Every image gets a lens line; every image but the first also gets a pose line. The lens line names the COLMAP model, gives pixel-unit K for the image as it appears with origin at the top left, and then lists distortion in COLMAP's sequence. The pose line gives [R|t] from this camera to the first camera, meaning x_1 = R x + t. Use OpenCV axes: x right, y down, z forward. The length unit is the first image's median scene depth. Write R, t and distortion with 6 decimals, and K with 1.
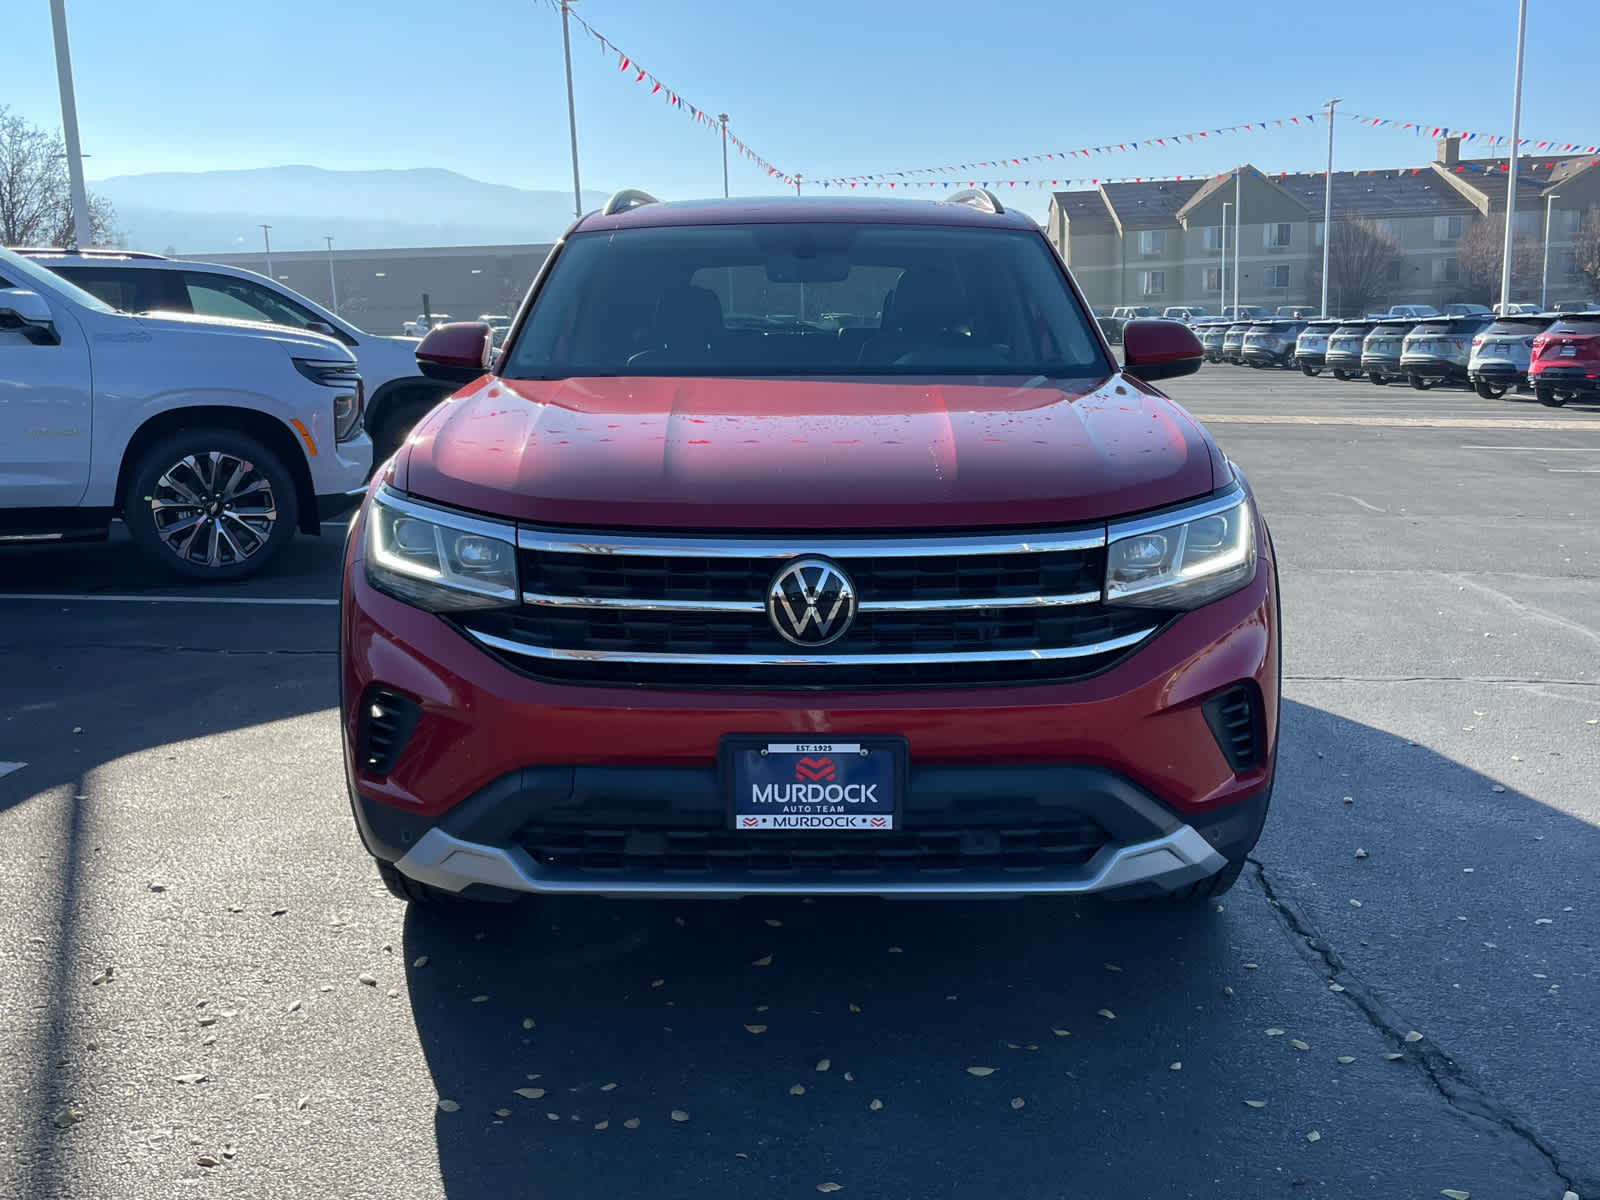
lens RADIAL K [[1477.8, 0, 800.0], [0, 1477.8, 600.0], [0, 0, 1]] dist [0.095339, -0.124106]
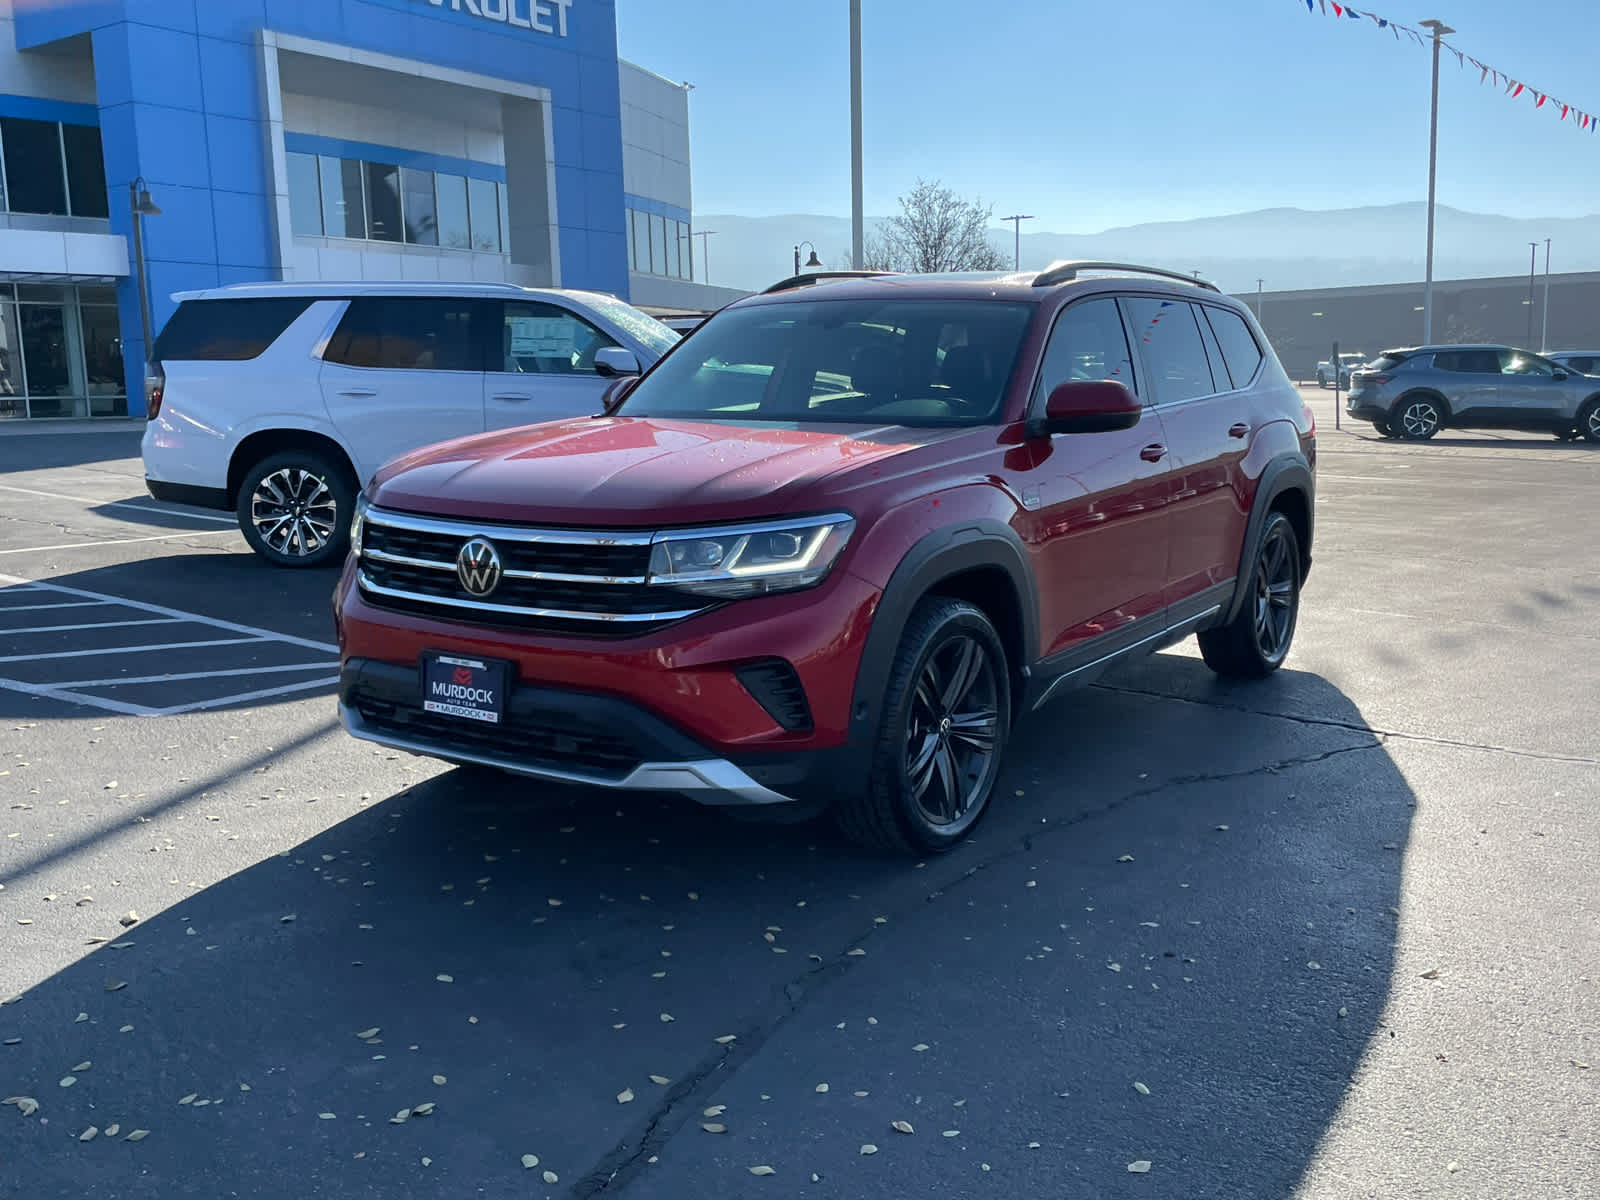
lens RADIAL K [[1472.5, 0, 860.2], [0, 1472.5, 599.0], [0, 0, 1]] dist [0.091598, -0.115670]
pose [[0.849273, 0.088264, -0.520524, 1.110697], [-0.101763, 0.994805, 0.002654, -0.009543], [0.518054, 0.050716, 0.853843, -0.084823]]
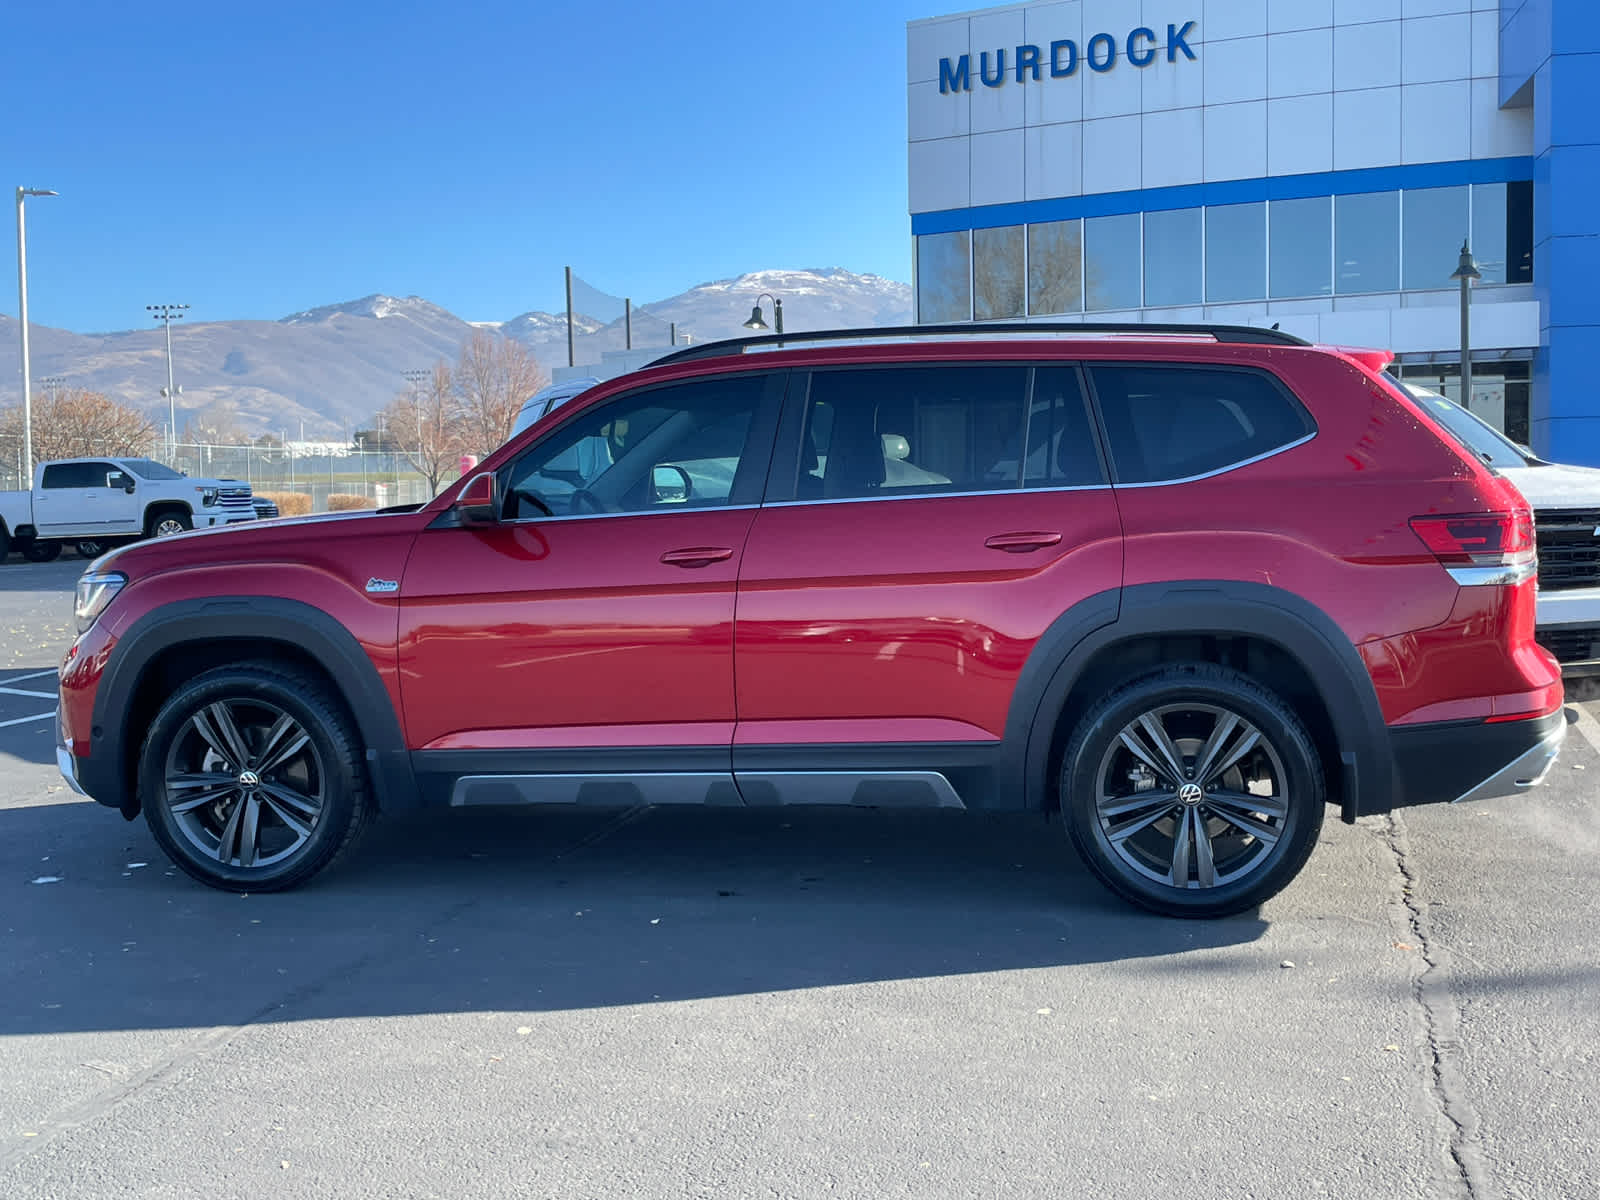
lens RADIAL K [[1753.2, 0, 800.0], [0, 1753.2, 600.0], [0, 0, 1]] dist [0.118989, -0.008149]
pose [[-0.109385, 0.086362, -0.990241, 2.362037], [-0.171584, 0.979623, 0.104389, -0.420262], [0.979078, 0.181328, -0.092337, 2.133096]]
